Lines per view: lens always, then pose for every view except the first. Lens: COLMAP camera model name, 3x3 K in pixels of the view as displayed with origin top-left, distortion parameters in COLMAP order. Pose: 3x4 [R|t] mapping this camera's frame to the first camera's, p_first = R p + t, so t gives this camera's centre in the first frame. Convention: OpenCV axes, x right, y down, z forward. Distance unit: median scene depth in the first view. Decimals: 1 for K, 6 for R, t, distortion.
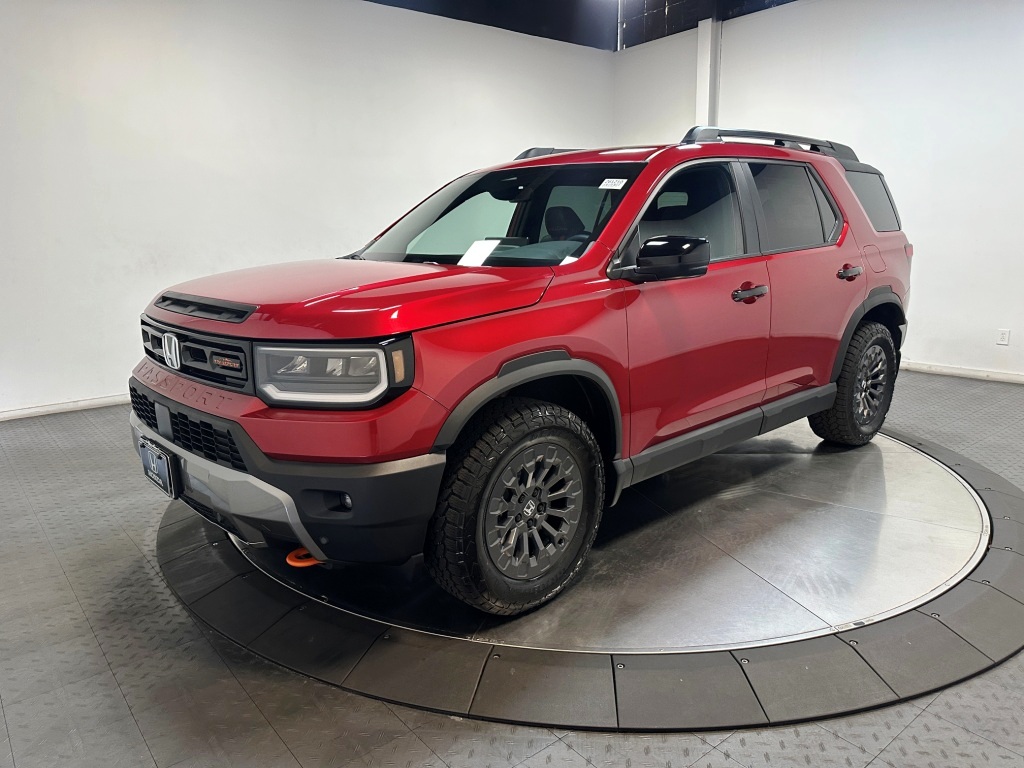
lens RADIAL K [[730.1, 0, 520.8], [0, 730.1, 386.8], [0, 0, 1]] dist [0.028714, -0.058598]
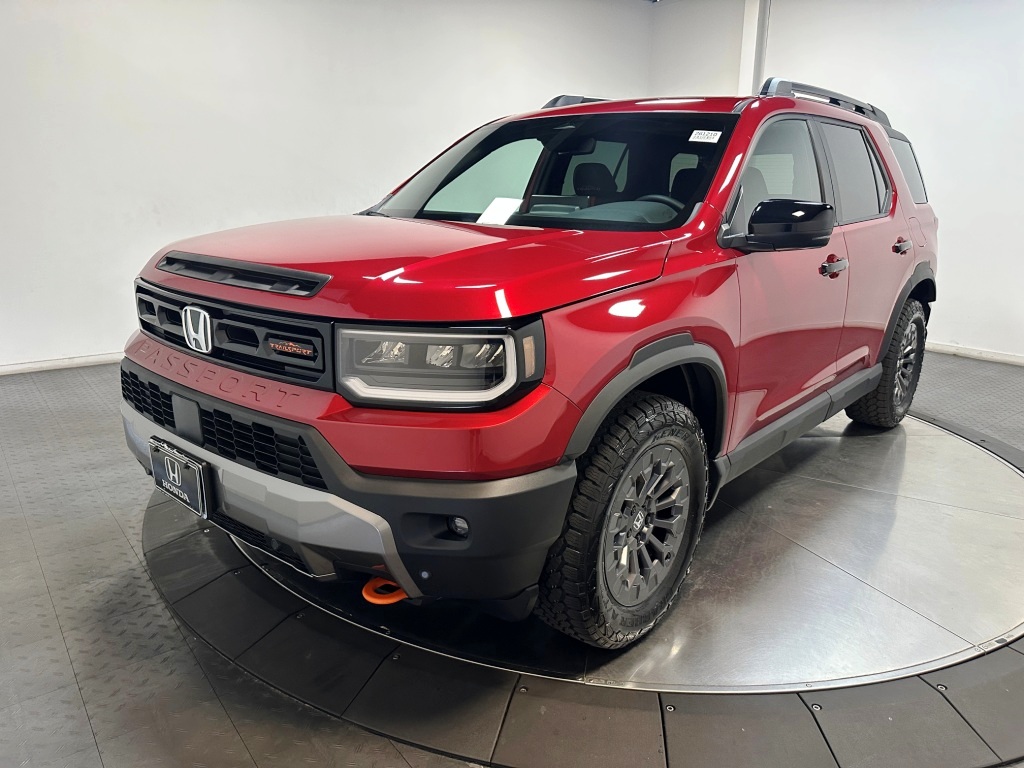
lens RADIAL K [[730.1, 0, 510.9], [0, 730.1, 381.3], [0, 0, 1]] dist [0.028714, -0.058598]
pose [[0.993416, 0.003327, 0.114518, -0.231749], [-0.008424, 0.998994, 0.044051, -0.030162], [-0.114257, -0.044726, 0.992444, 0.185176]]
